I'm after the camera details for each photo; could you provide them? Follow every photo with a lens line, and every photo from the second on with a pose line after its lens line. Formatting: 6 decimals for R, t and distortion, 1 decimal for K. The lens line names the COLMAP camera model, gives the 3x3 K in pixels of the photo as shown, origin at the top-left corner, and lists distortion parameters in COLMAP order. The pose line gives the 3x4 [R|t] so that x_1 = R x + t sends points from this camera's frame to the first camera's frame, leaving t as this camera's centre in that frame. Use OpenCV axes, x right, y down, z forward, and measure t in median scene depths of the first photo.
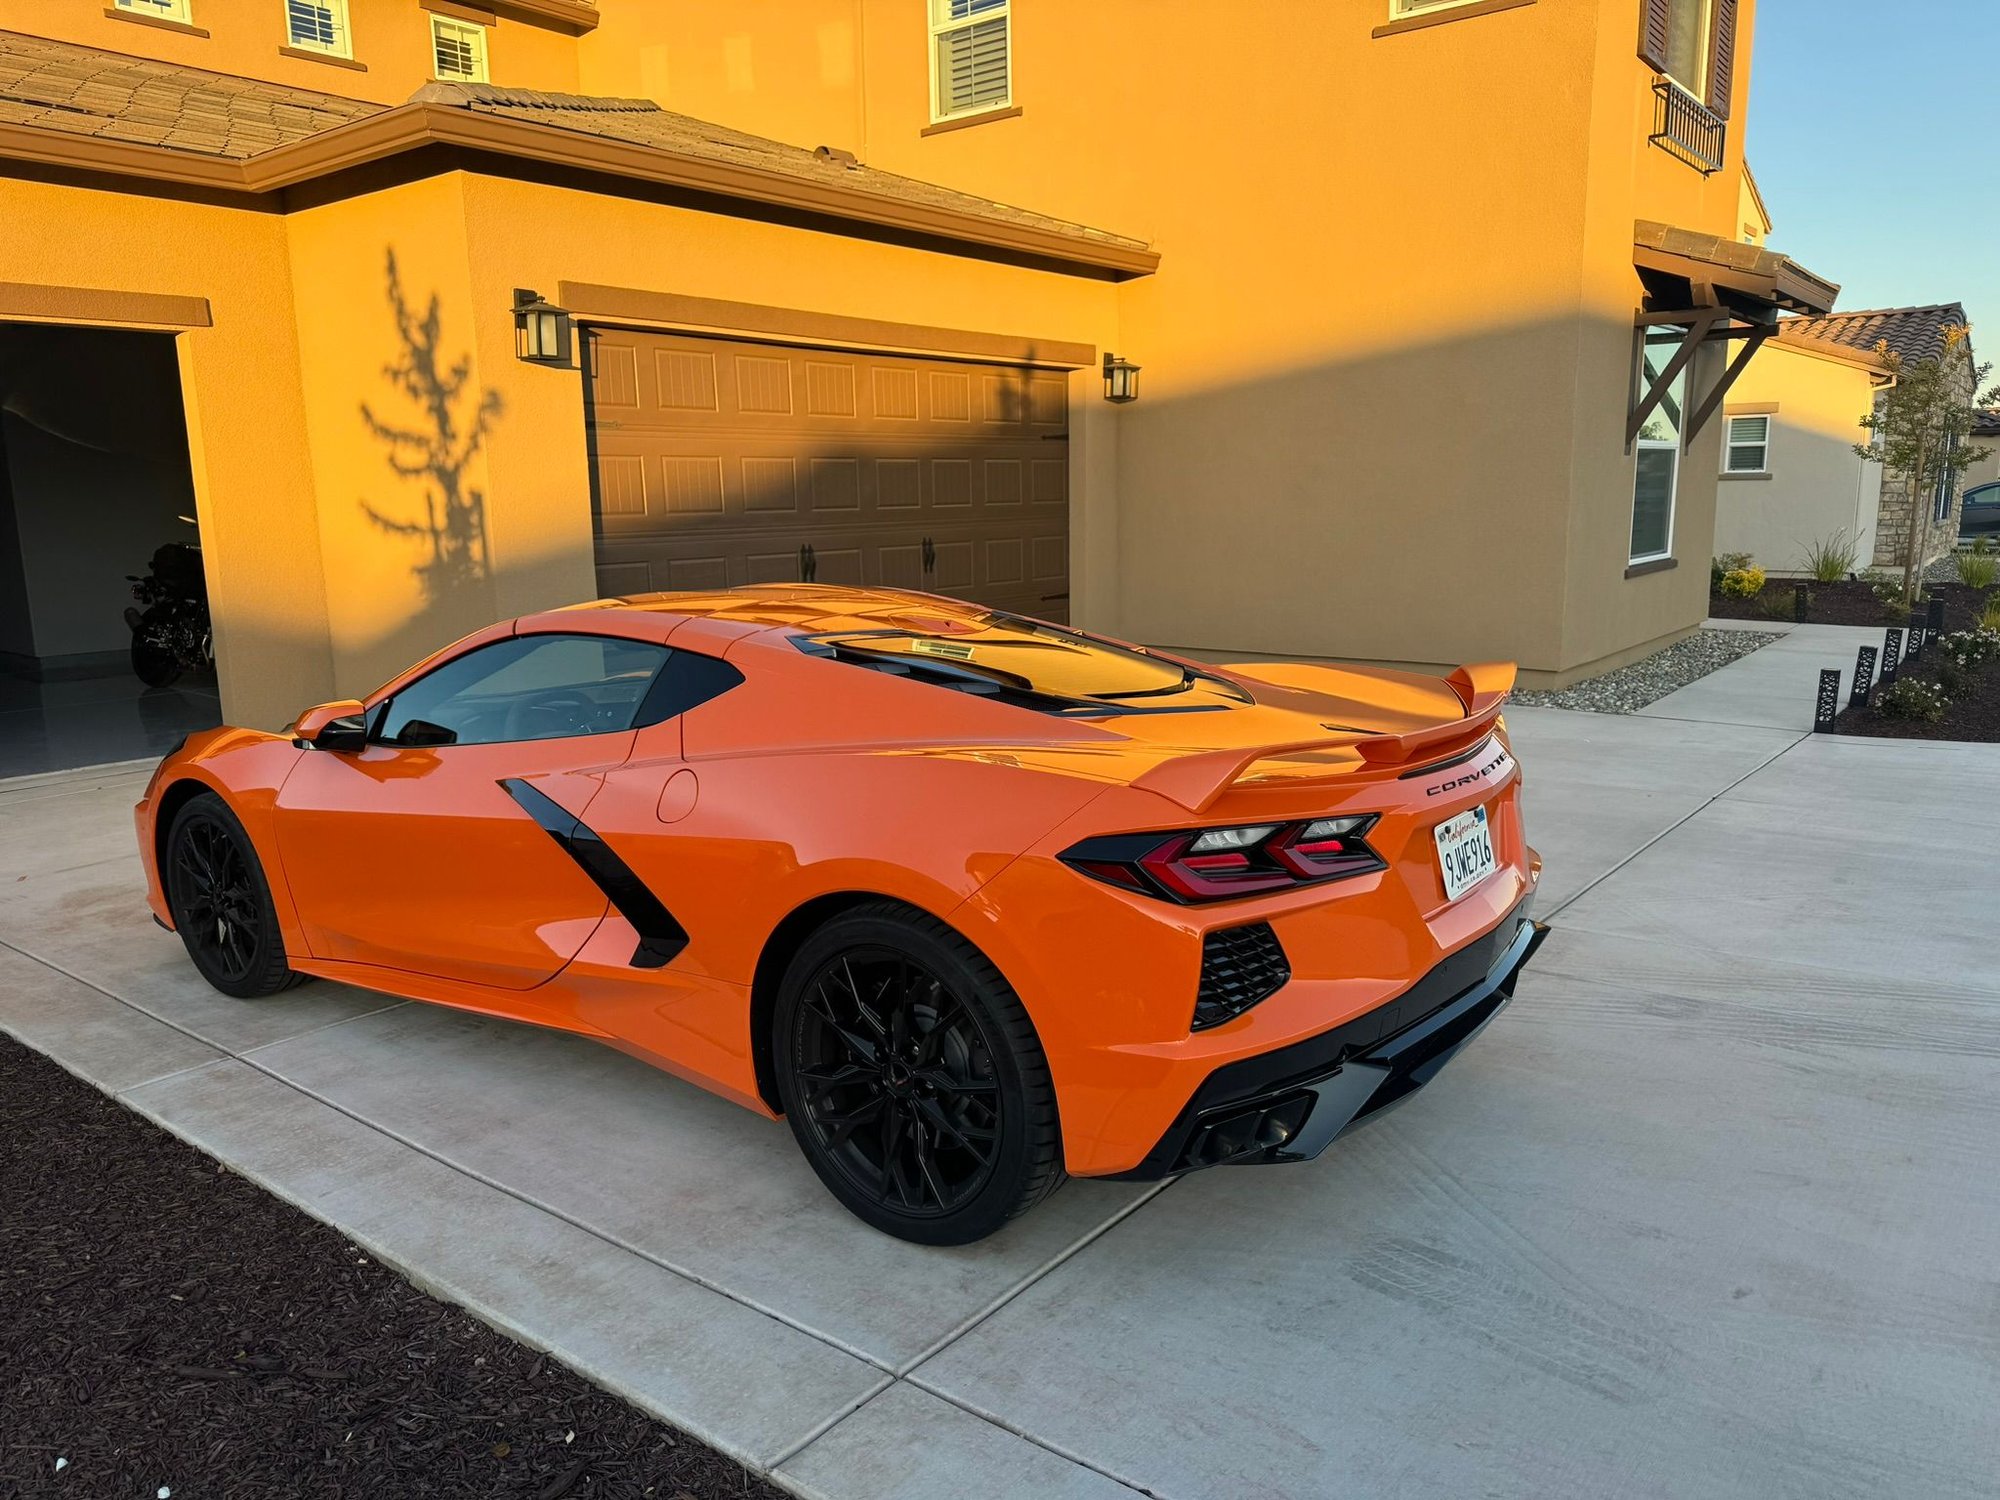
lens RADIAL K [[1415.2, 0, 993.4], [0, 1415.2, 769.0], [0, 0, 1]] dist [-0.000573, -0.000552]
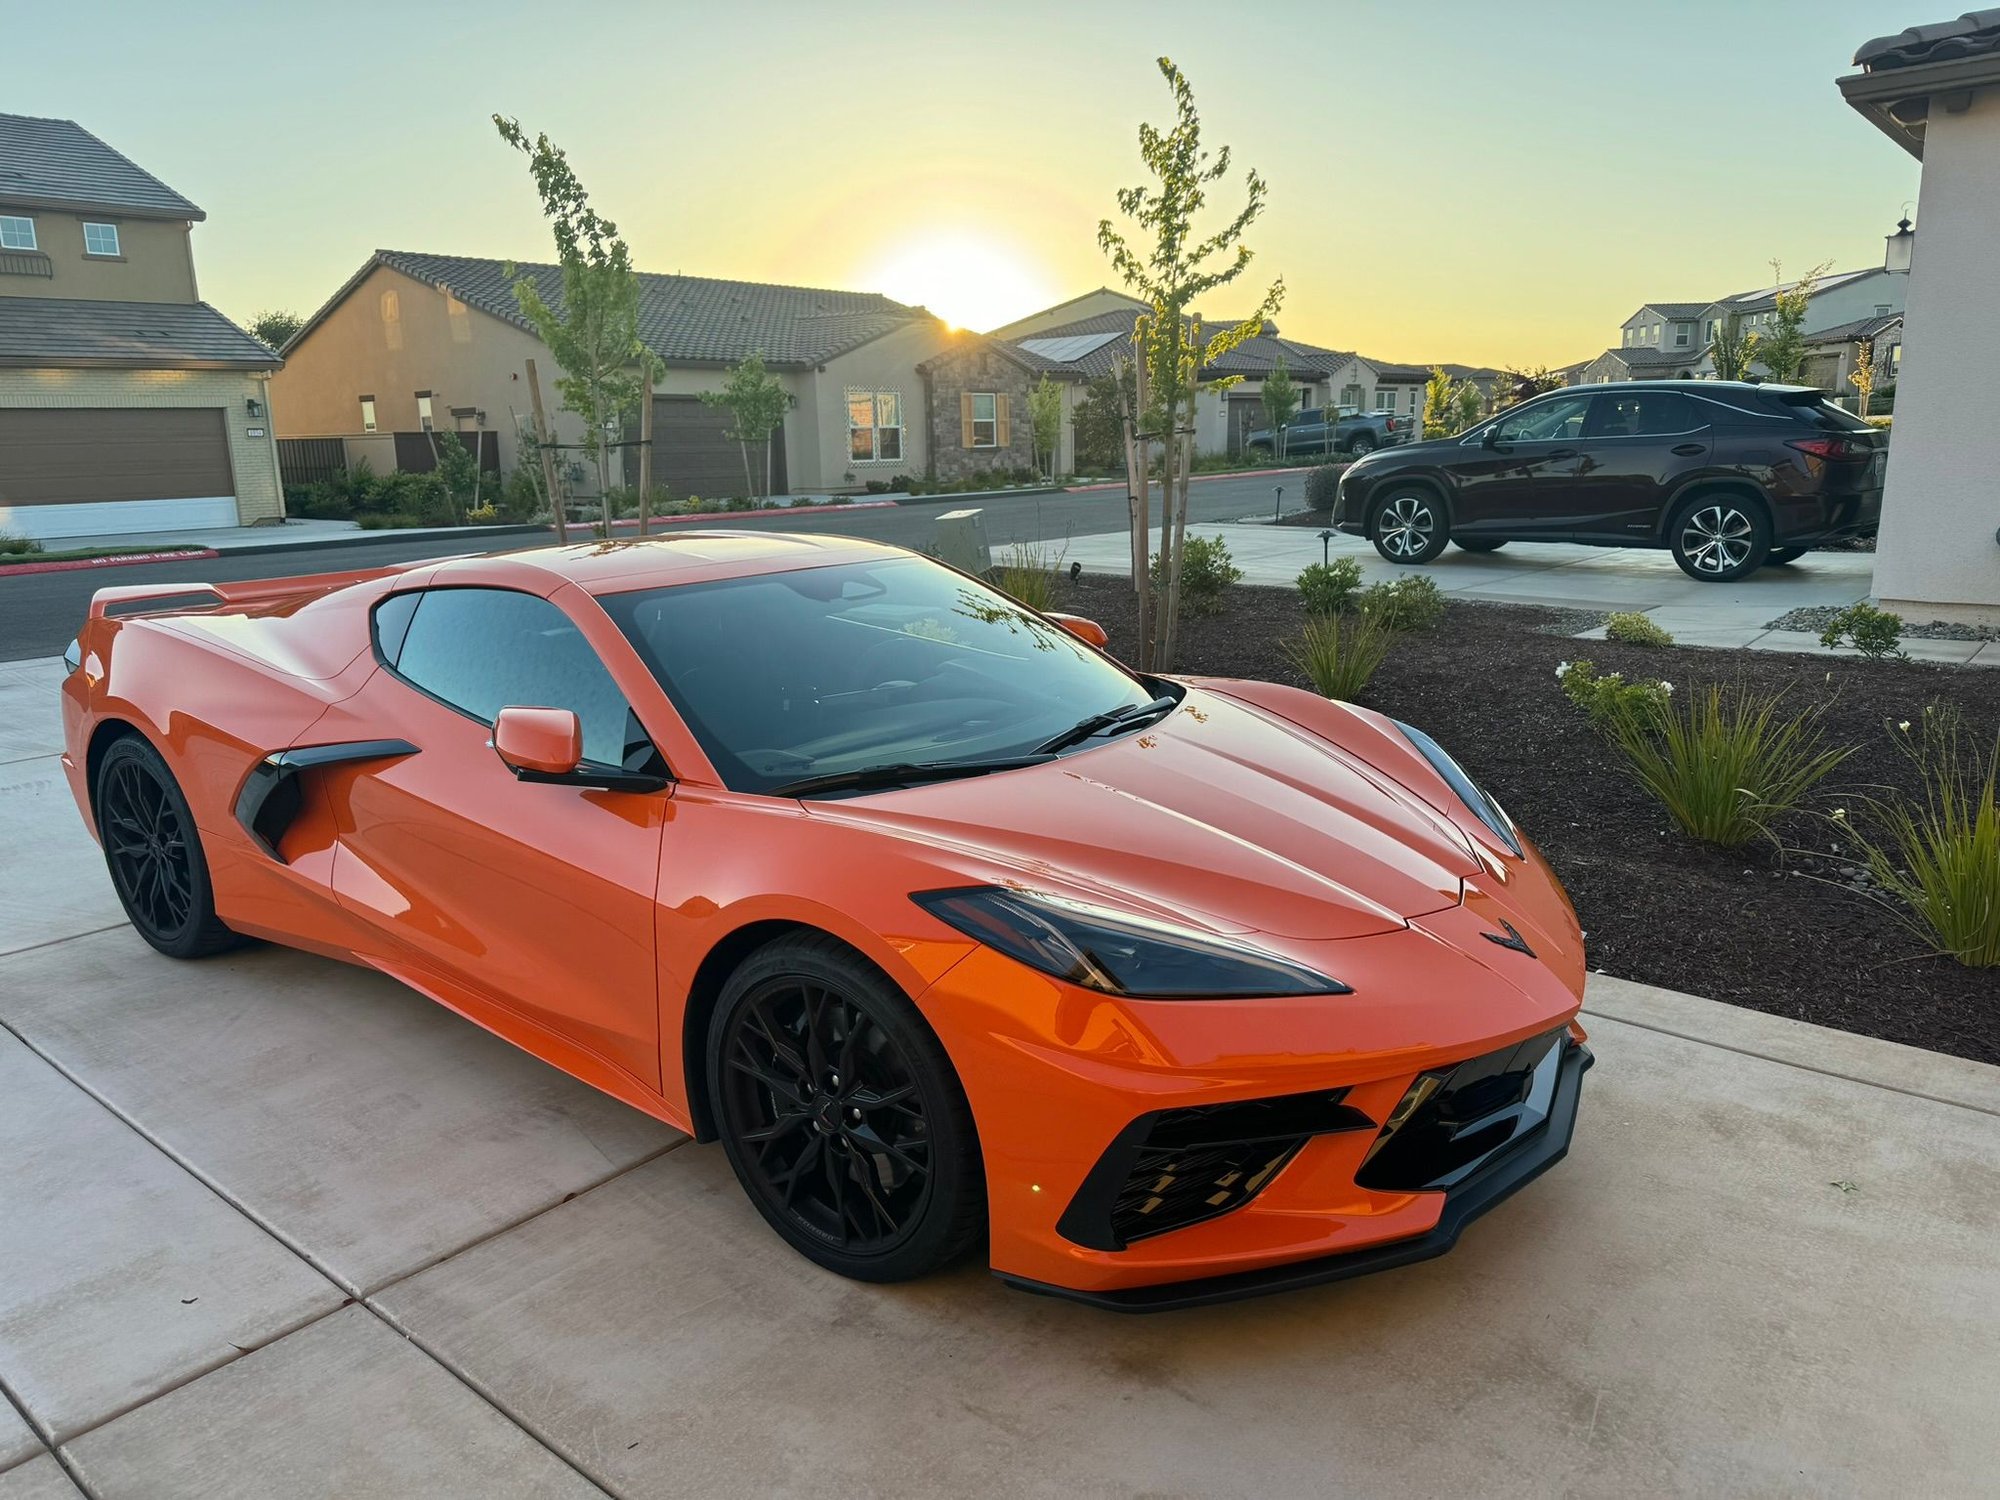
lens RADIAL K [[1415.2, 0, 993.4], [0, 1415.2, 769.0], [0, 0, 1]] dist [-0.000573, -0.000552]
pose [[-0.999000, 0.031697, 0.031545, -0.227688], [0.041874, 0.910646, 0.411059, -0.203605], [-0.015697, 0.411969, -0.911063, 1.064214]]
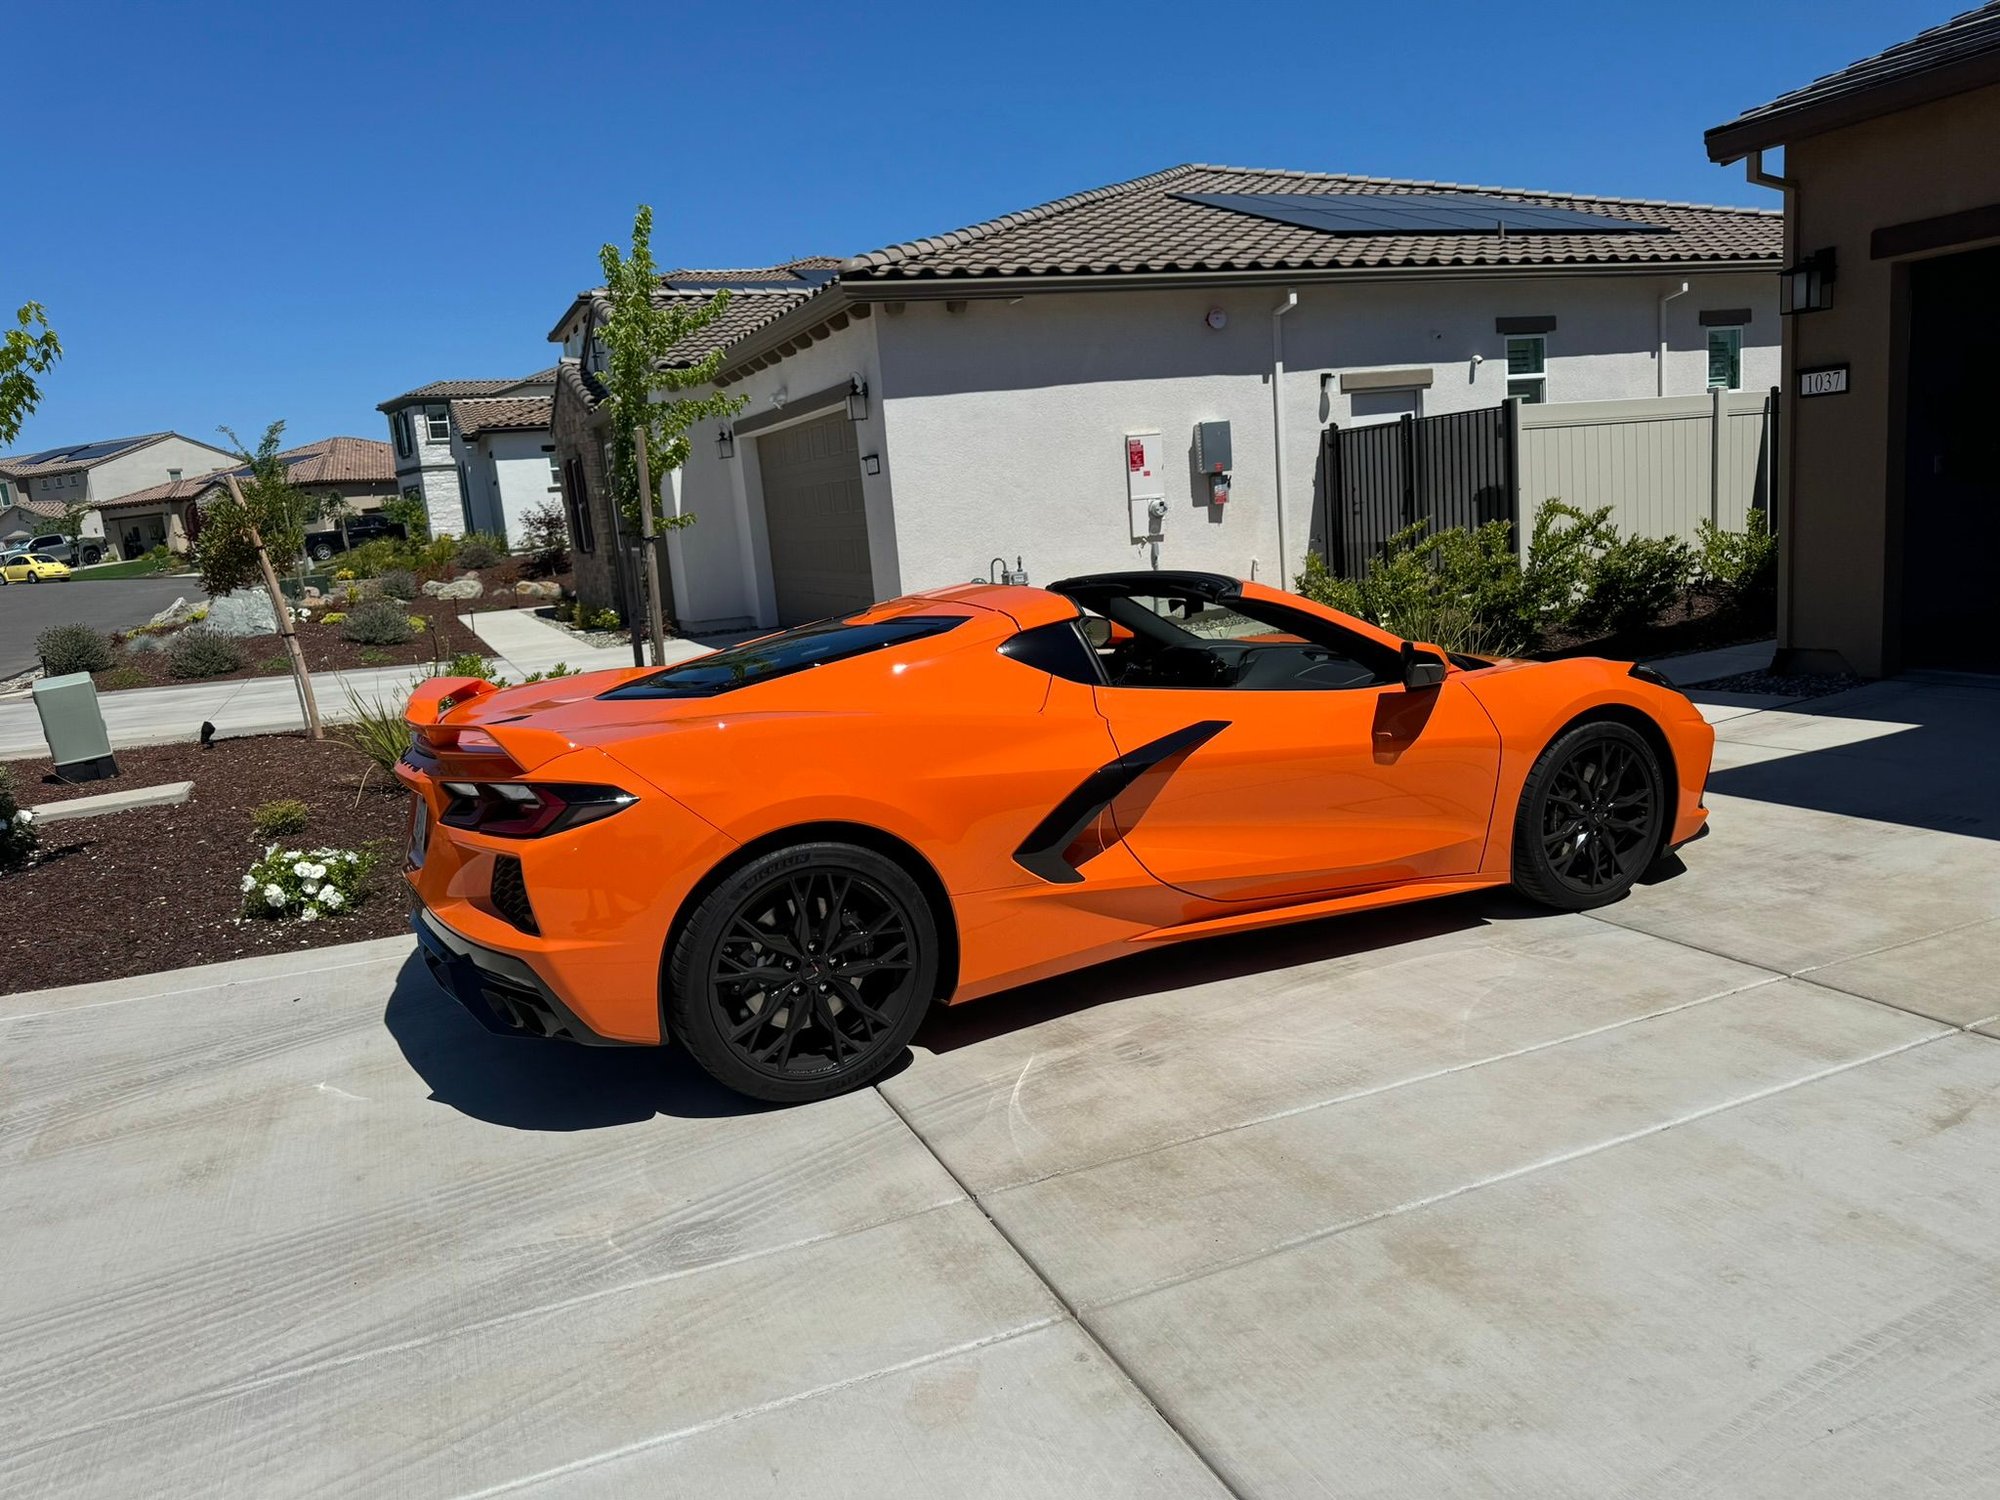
lens RADIAL K [[1388.0, 0, 1014.5], [0, 1388.0, 750.1], [0, 0, 1]] dist [0.129629, -0.214006]
pose [[-0.461900, 0.205596, -0.862774, 0.529537], [-0.081996, 0.958698, 0.272352, -0.156582], [0.883134, 0.196543, -0.425964, 0.755784]]
